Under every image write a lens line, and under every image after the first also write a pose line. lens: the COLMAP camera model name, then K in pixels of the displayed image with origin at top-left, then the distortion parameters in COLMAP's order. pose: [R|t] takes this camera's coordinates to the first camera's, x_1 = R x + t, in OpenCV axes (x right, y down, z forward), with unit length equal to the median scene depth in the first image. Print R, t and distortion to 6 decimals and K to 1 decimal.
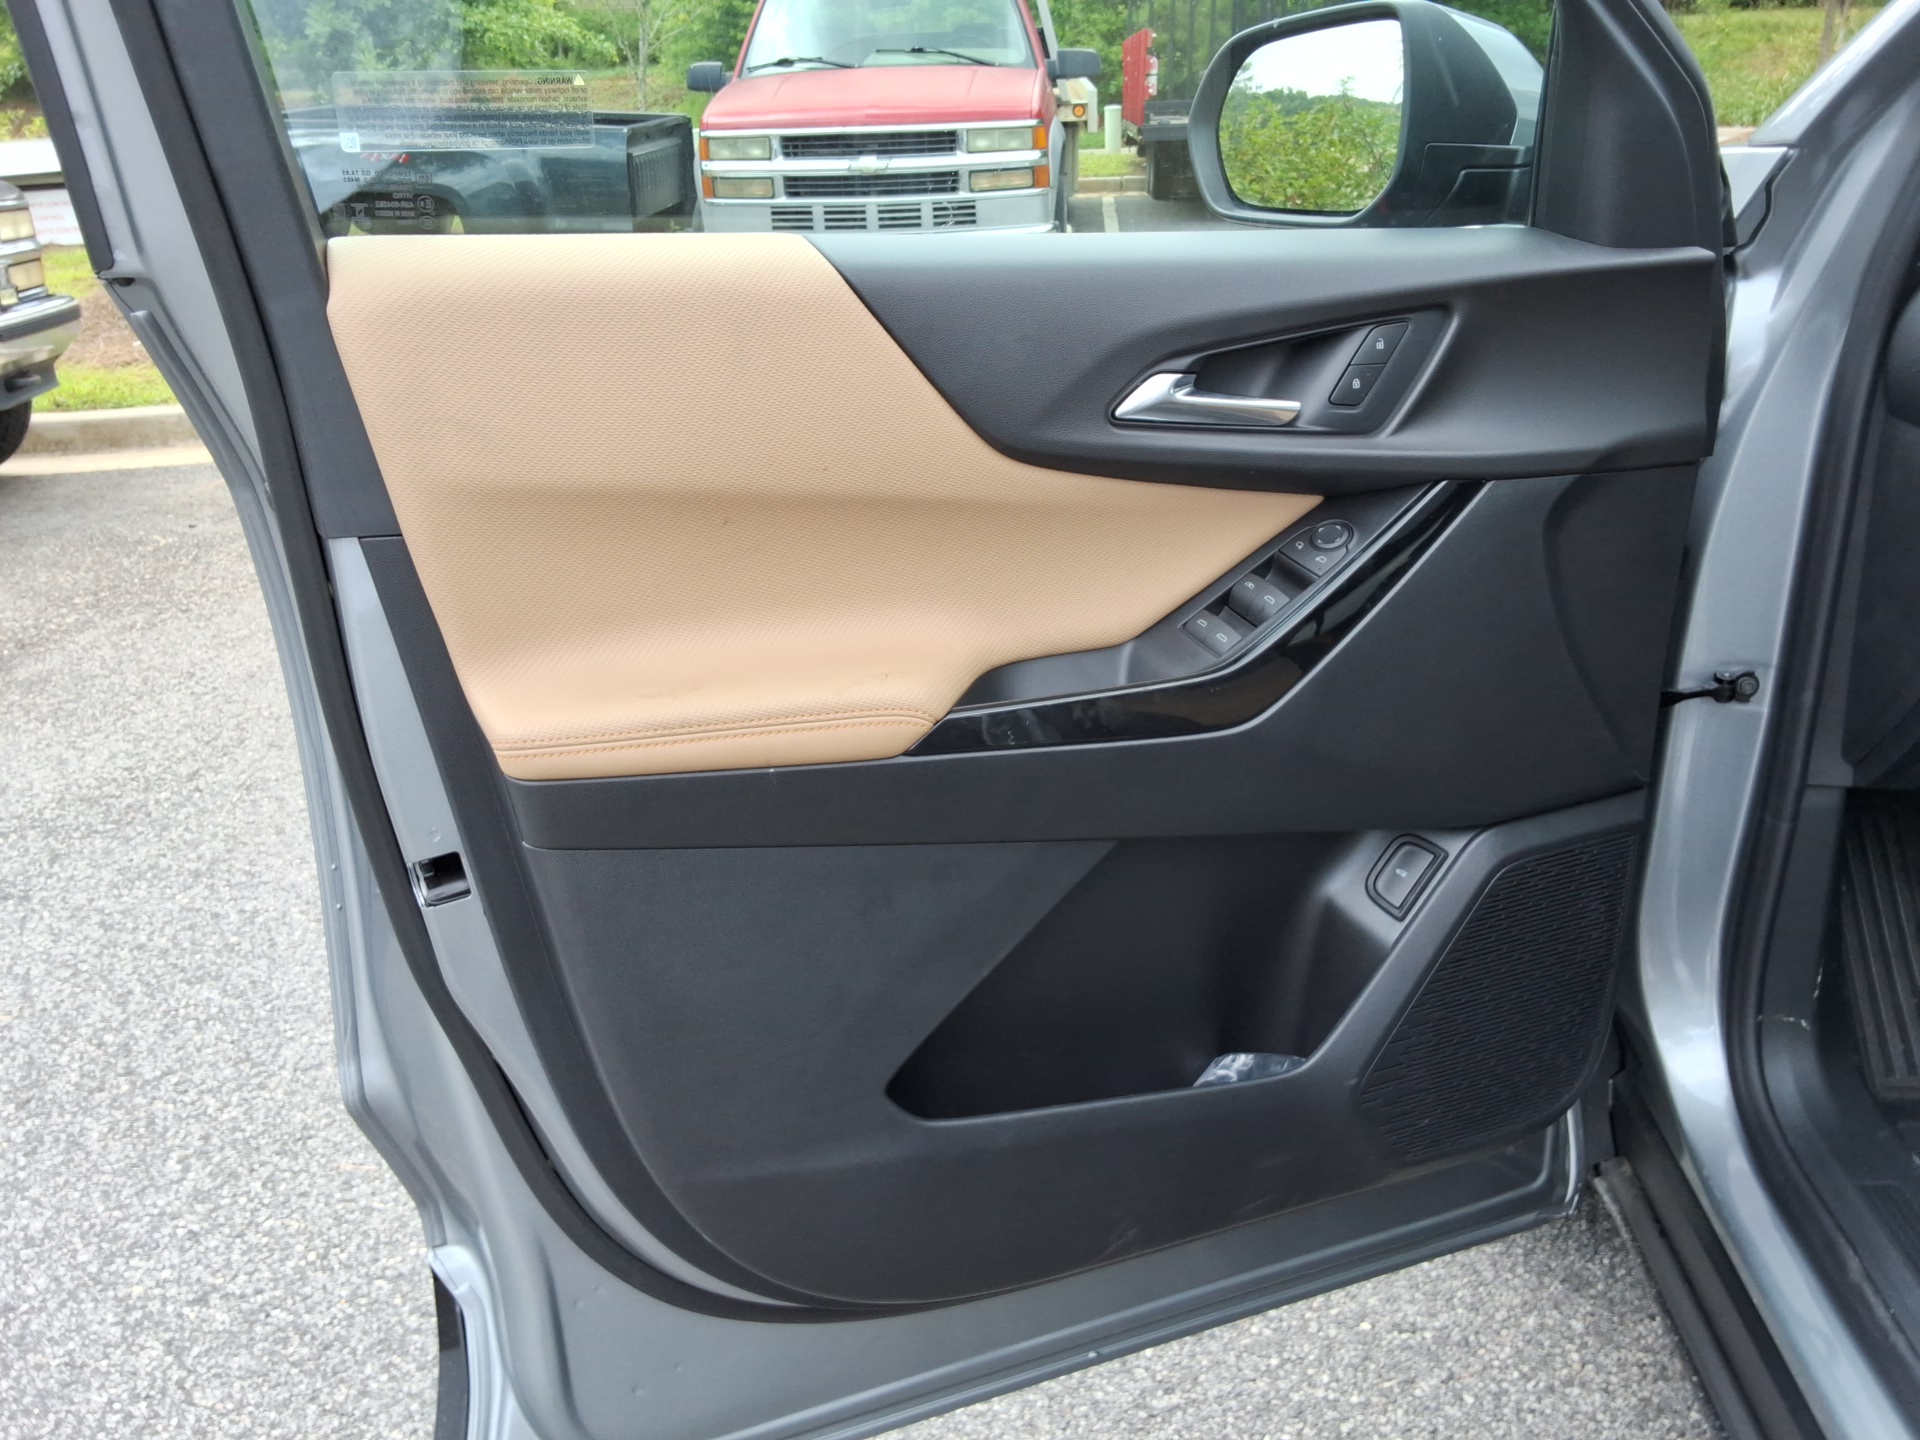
lens RADIAL K [[1540.4, 0, 960.0], [0, 1540.4, 720.0], [0, 0, 1]] dist [0.121854, -0.185404]
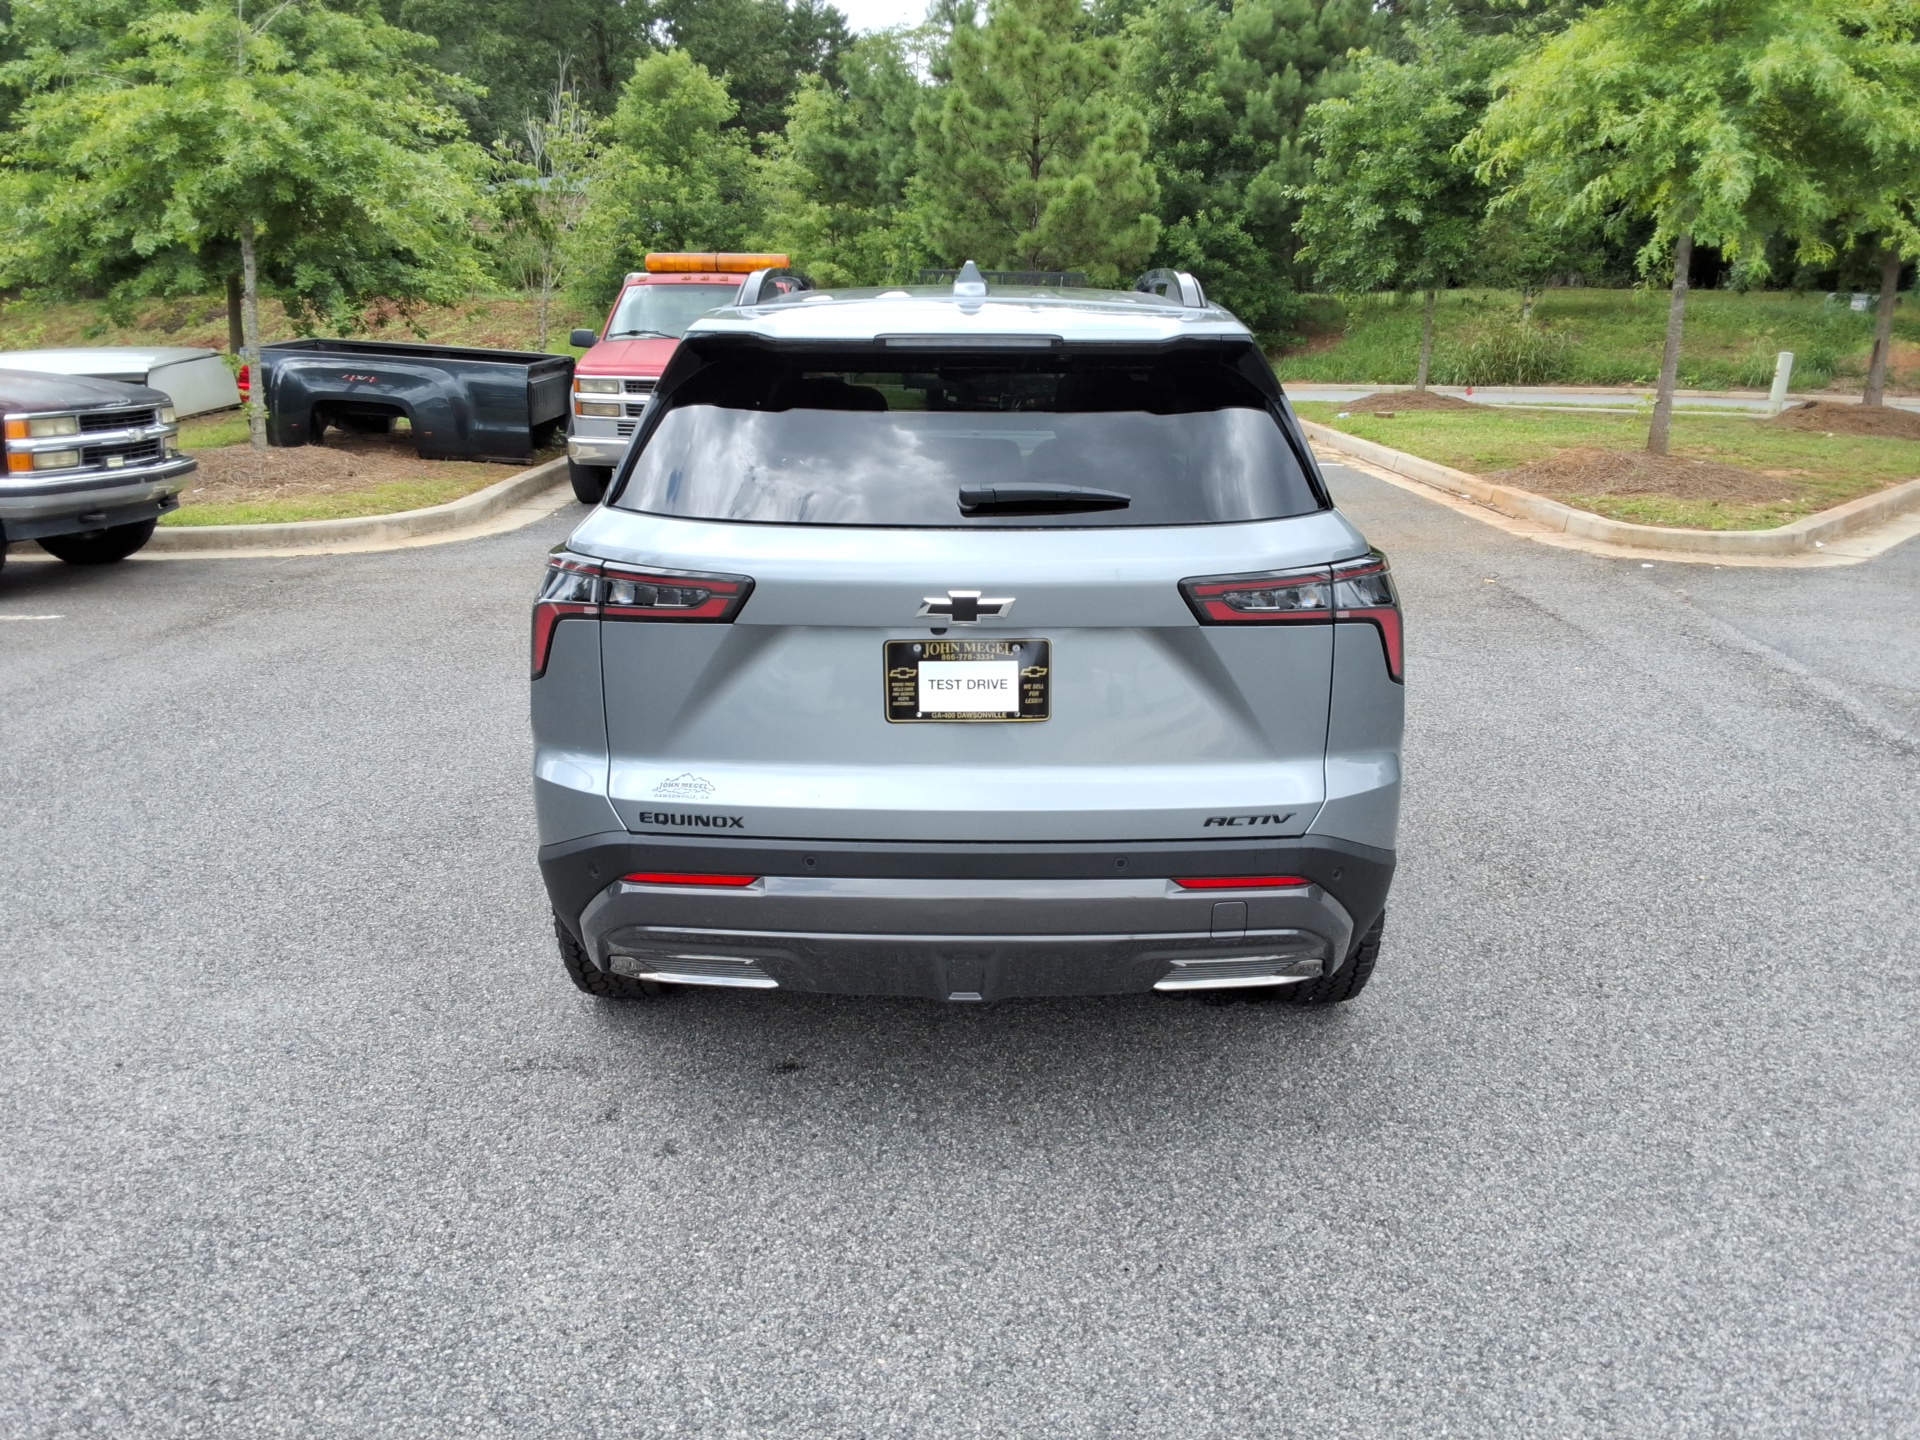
lens RADIAL K [[1547.8, 0, 978.9], [0, 1547.8, 710.8], [0, 0, 1]] dist [0.116448, -0.192361]
pose [[0.996393, 0.022032, 0.081949, 0.124981], [-0.010780, 0.990747, -0.135292, 0.180929], [-0.084171, 0.133920, 0.987411, -0.583334]]
